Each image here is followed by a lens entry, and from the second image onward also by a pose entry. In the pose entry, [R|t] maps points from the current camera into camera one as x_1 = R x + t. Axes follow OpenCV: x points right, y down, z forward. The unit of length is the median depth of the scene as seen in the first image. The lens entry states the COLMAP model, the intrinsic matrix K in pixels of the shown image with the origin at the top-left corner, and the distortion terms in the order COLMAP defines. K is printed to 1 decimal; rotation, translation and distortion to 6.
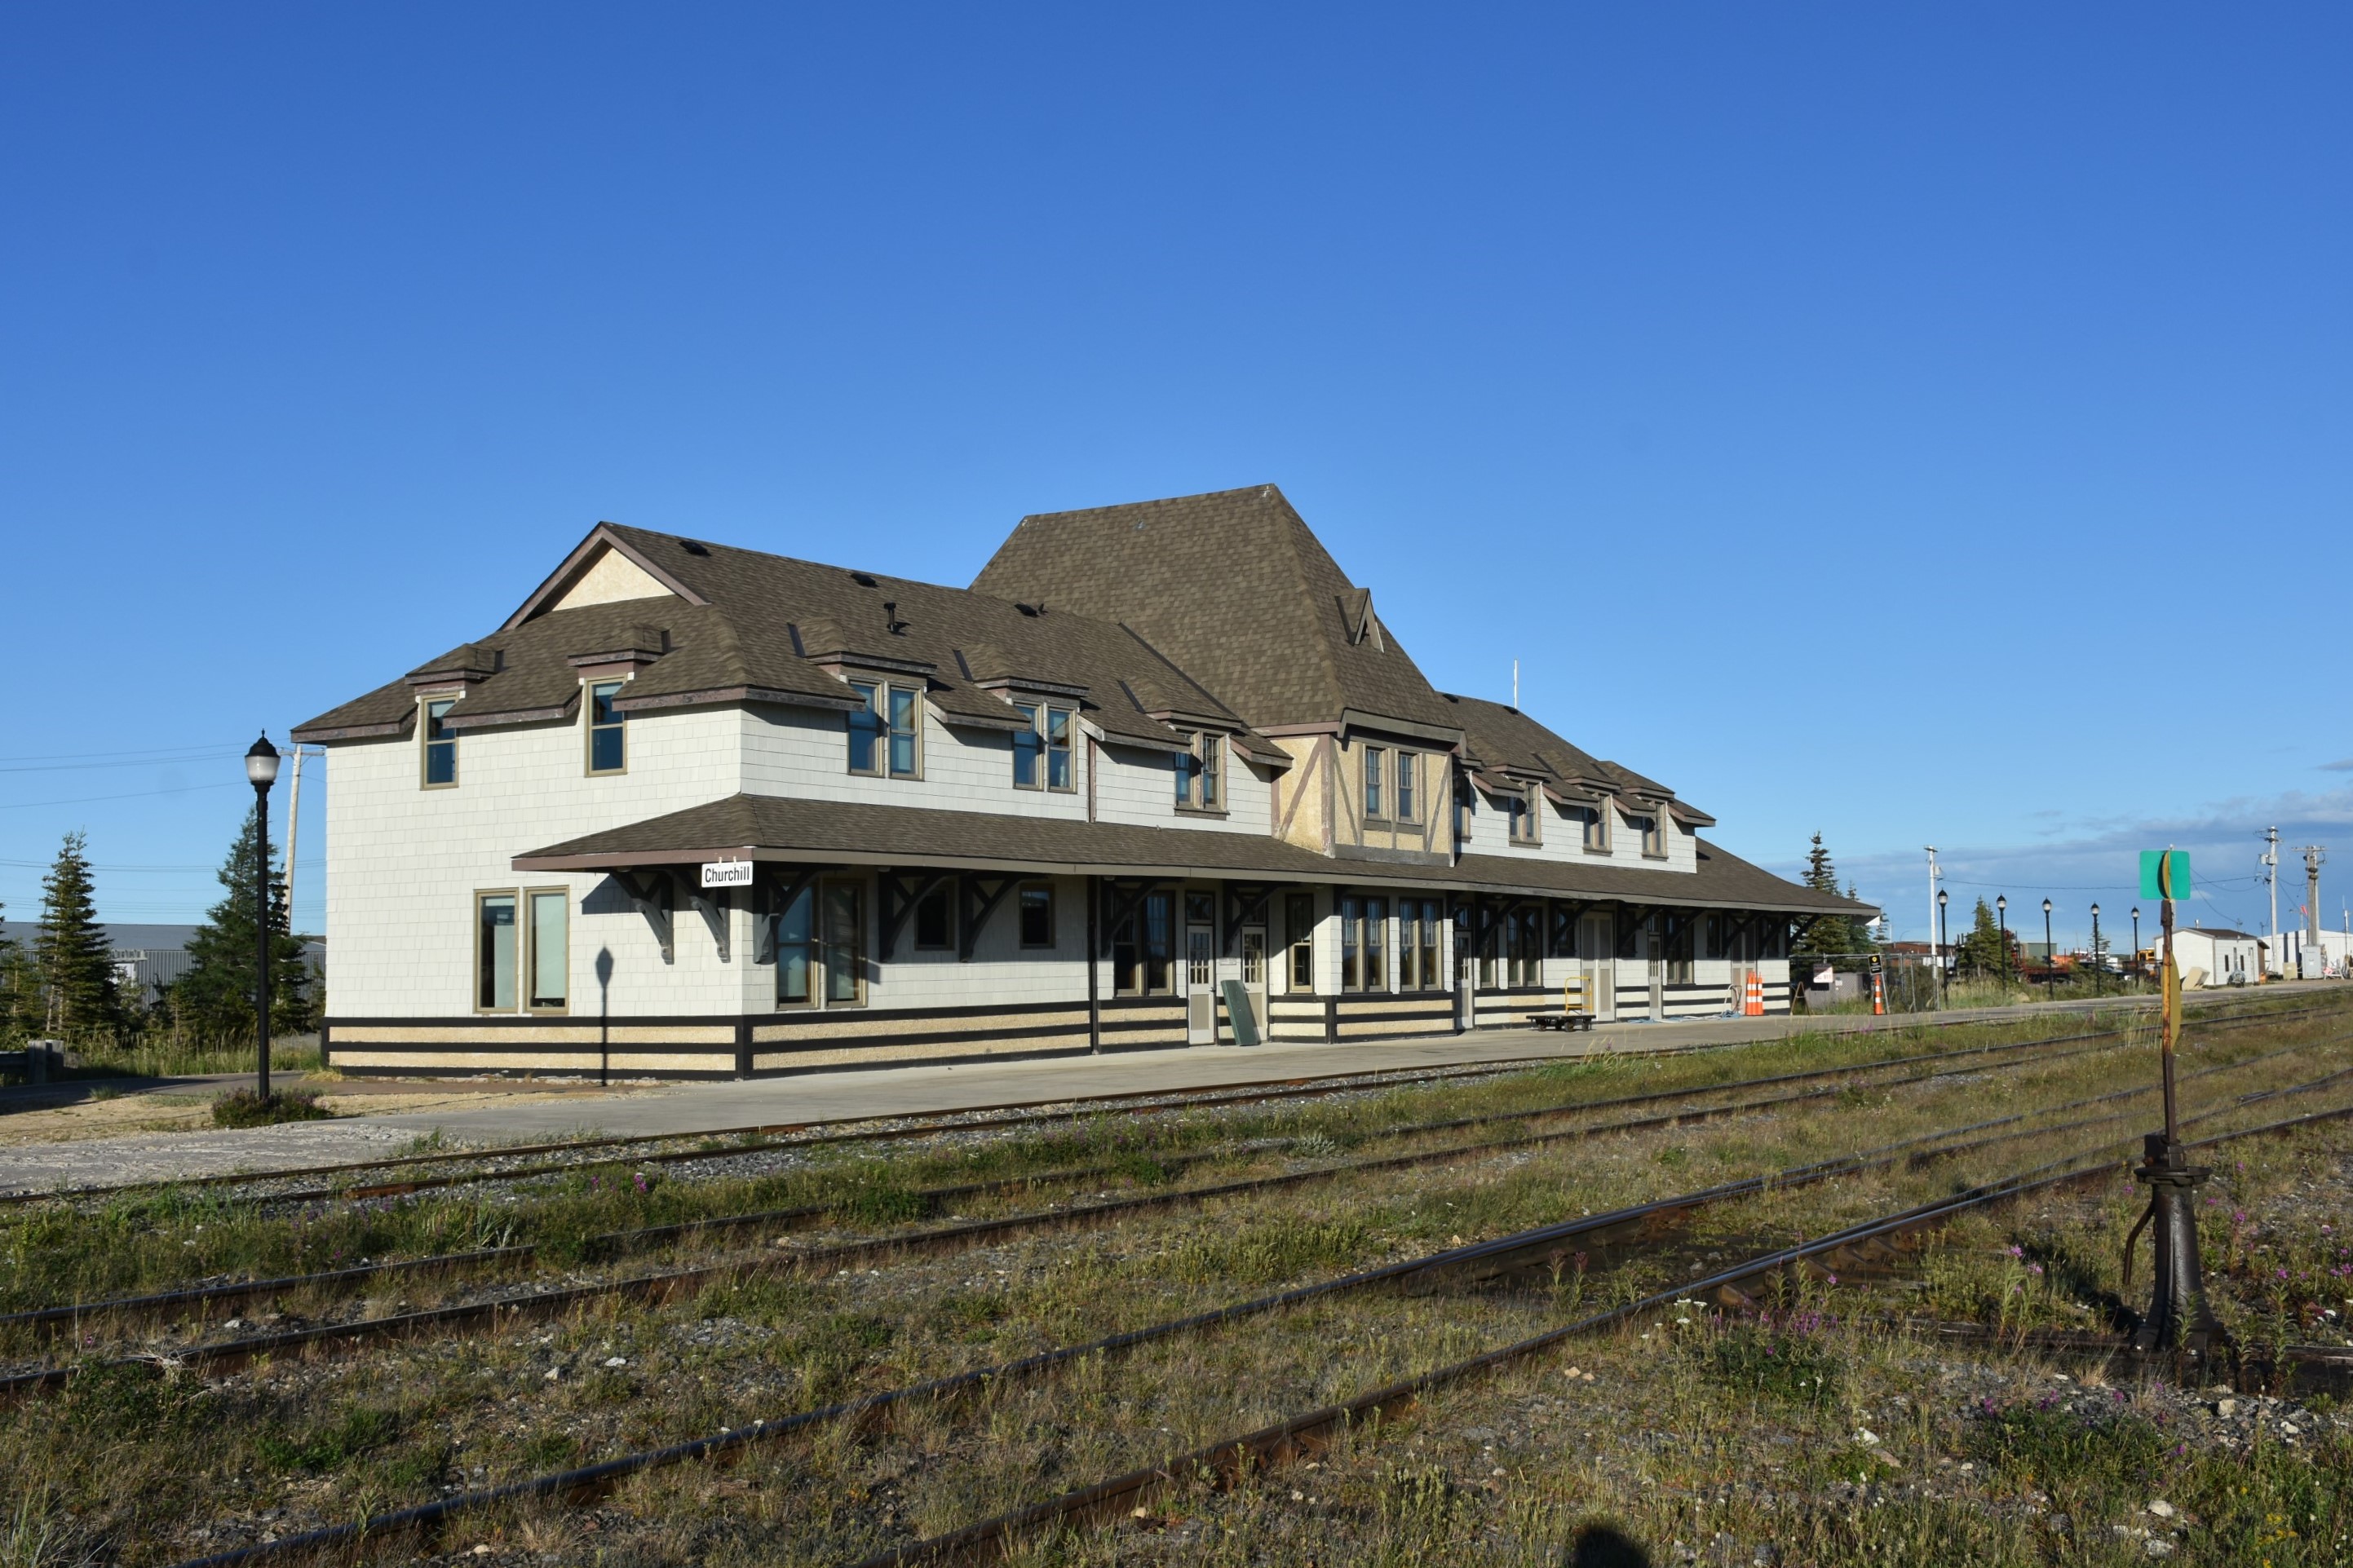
lens RADIAL K [[2371.5, 0, 1174.4], [0, 2371.5, 785.6], [0, 0, 1]] dist [-0.017595, 0.000000]
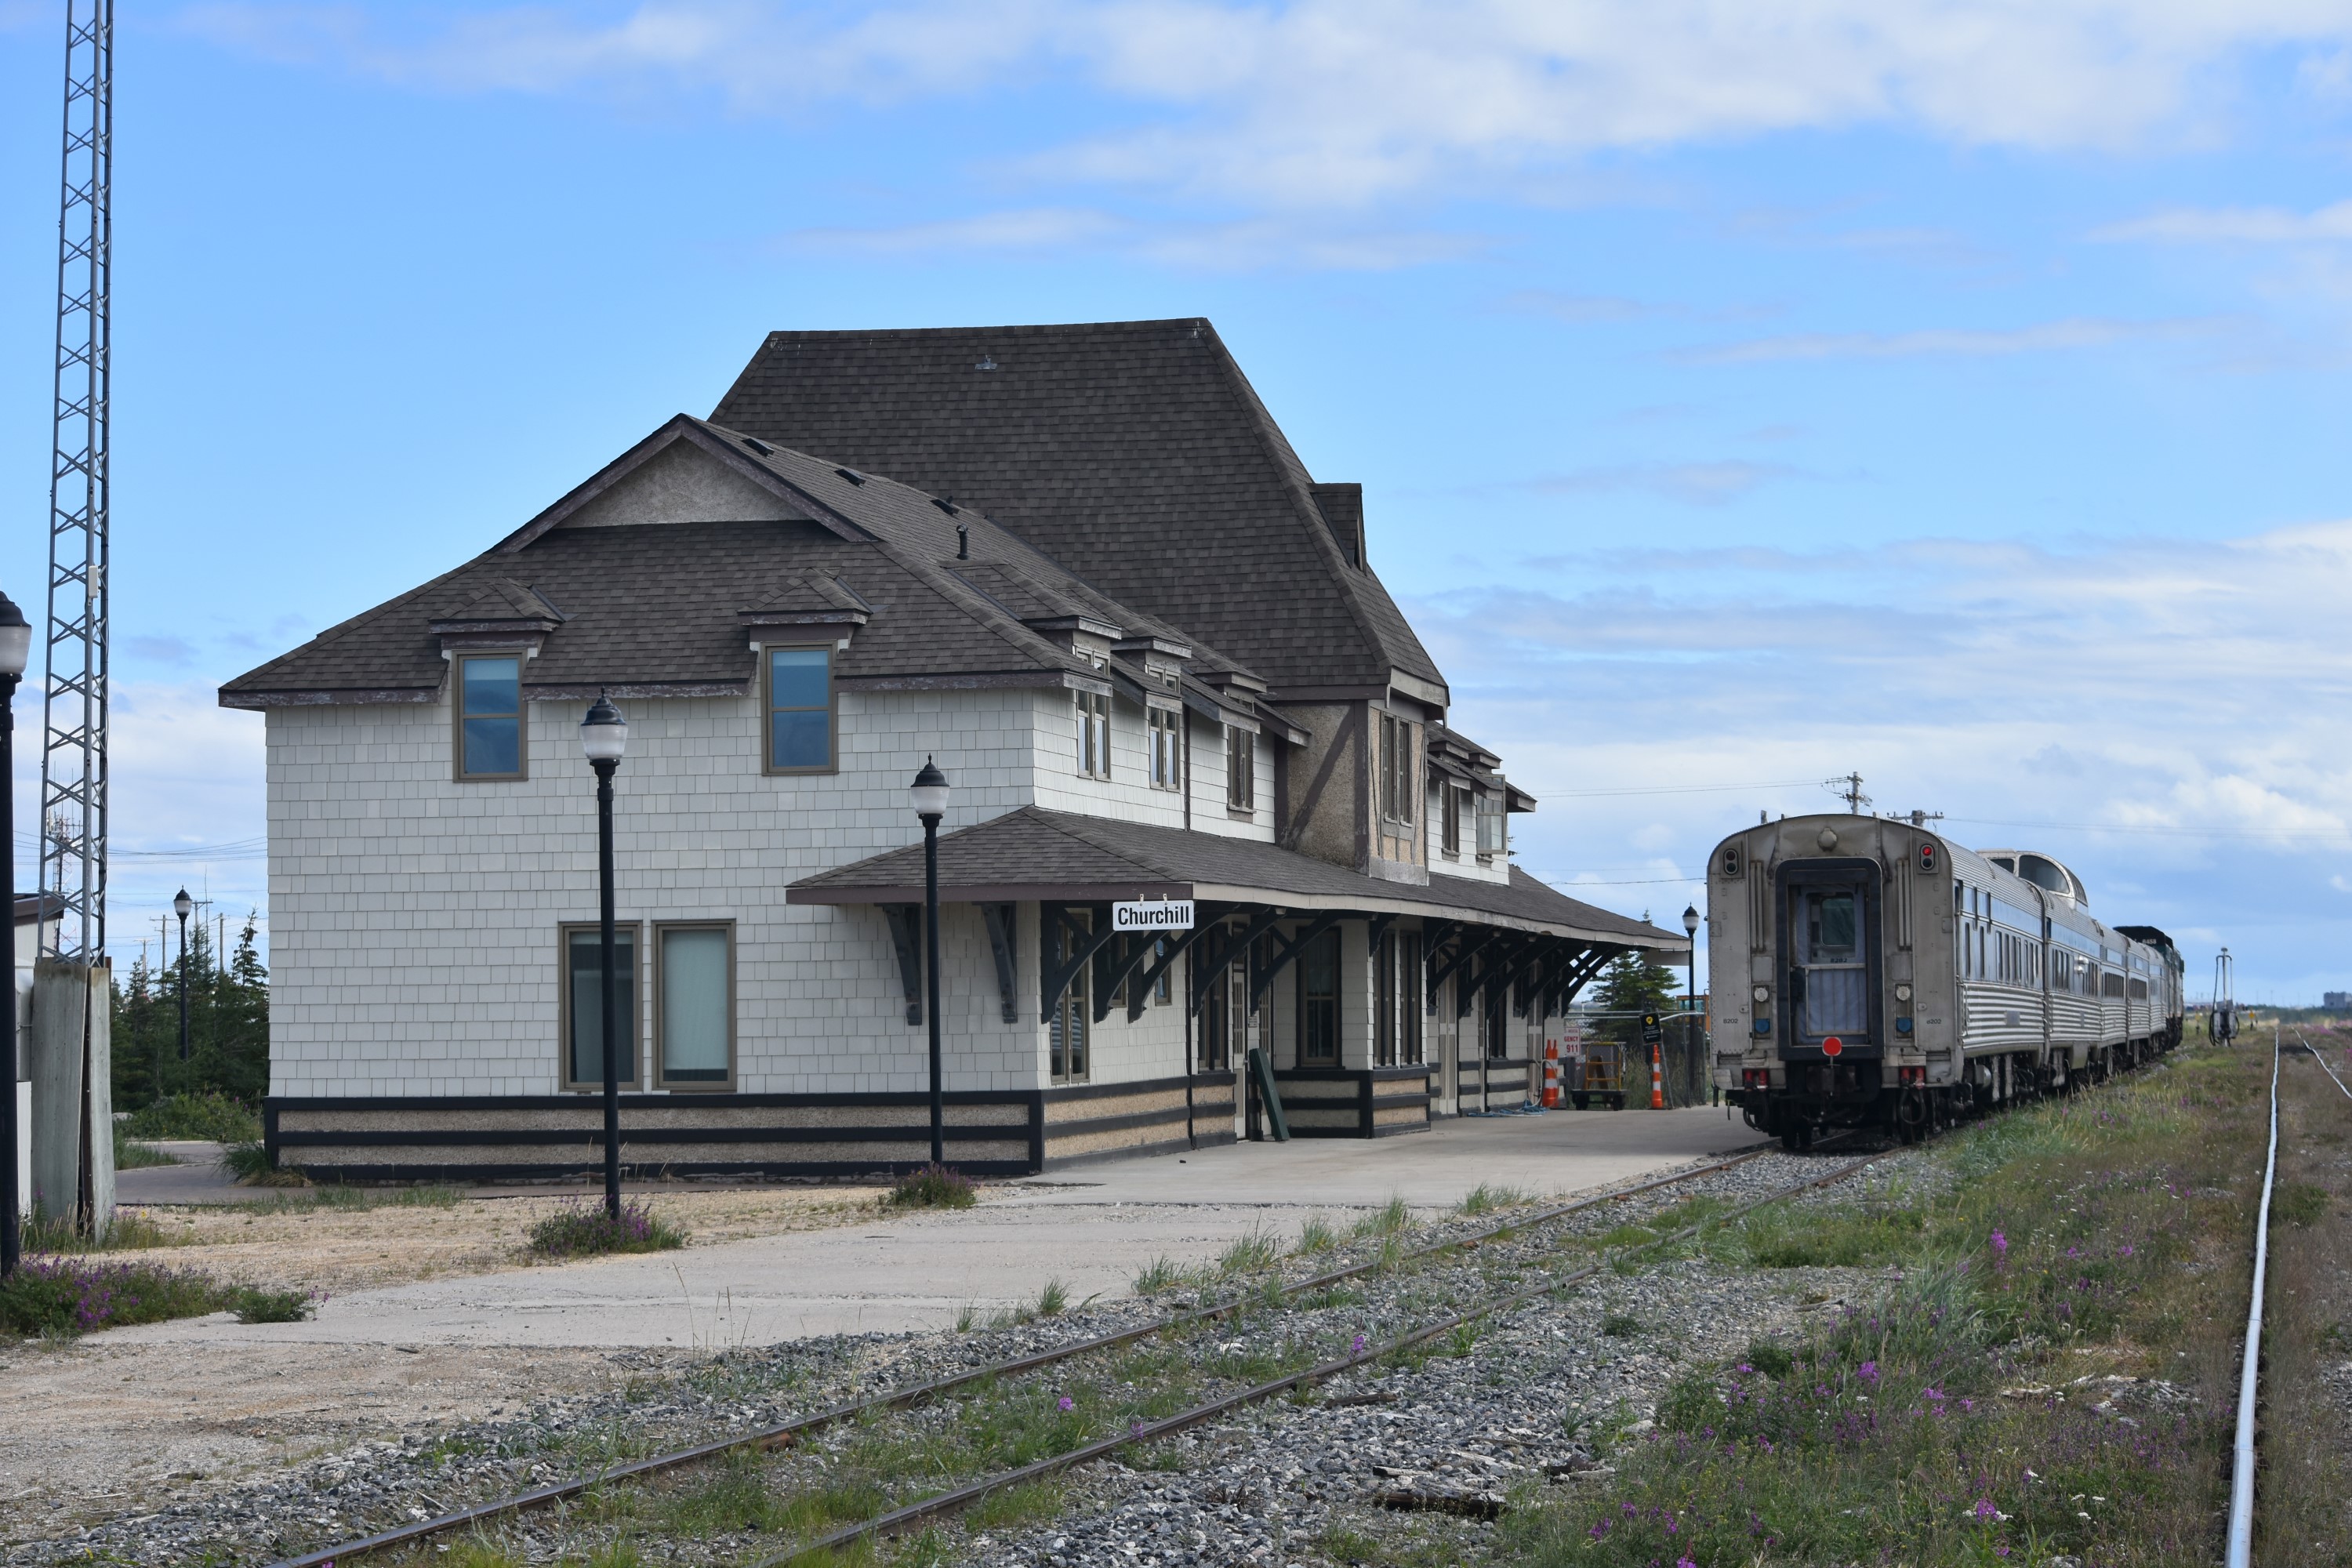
lens RADIAL K [[5604.7, 0, 1176.9], [0, 5604.7, 783.3], [0, 0, 1]] dist [-0.117898, 0.000000]
pose [[0.932611, 0.018038, 0.360431, -0.593577], [-0.029539, 0.999214, 0.026426, -0.040227], [-0.359671, -0.035292, 0.932411, -0.542650]]
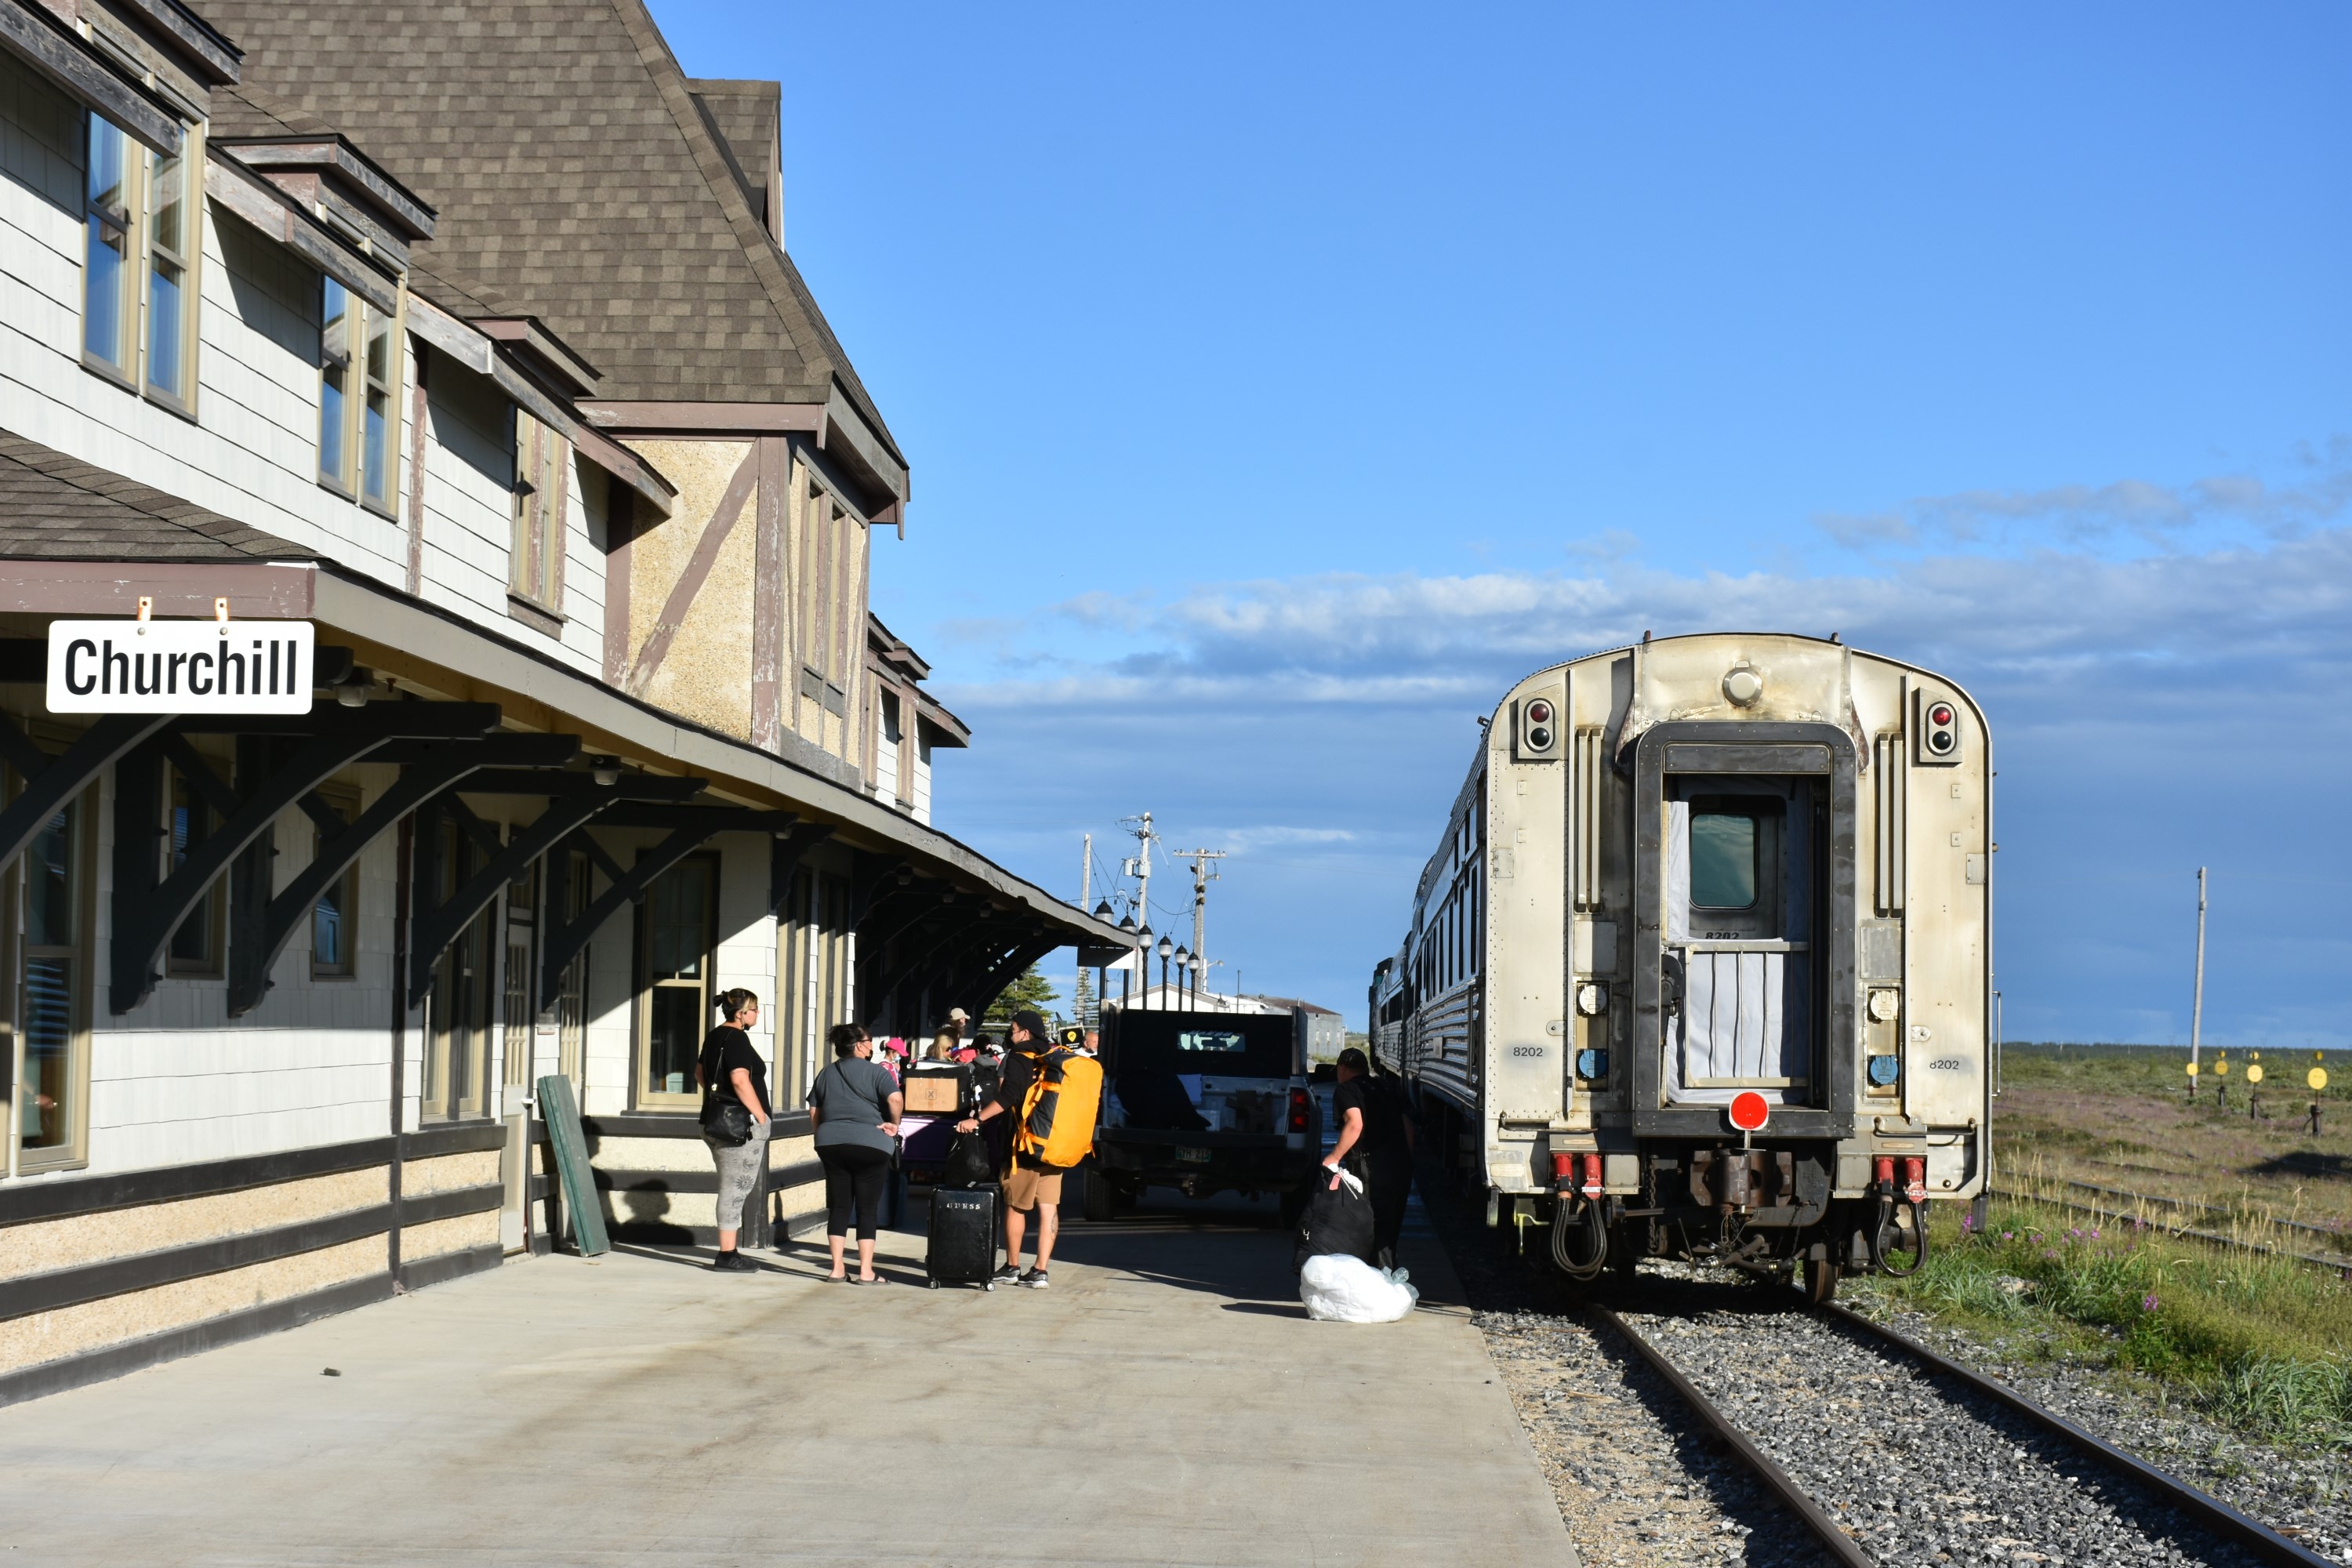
lens RADIAL K [[4220.8, 0, 1171.4], [0, 4220.8, 783.4], [0, 0, 1]] dist [-0.033573, 0.000000]
pose [[0.867652, 0.057764, 0.493805, -0.213971], [-0.068274, 0.997661, 0.003260, 0.027663], [-0.492461, -0.036542, 0.869567, 0.379699]]
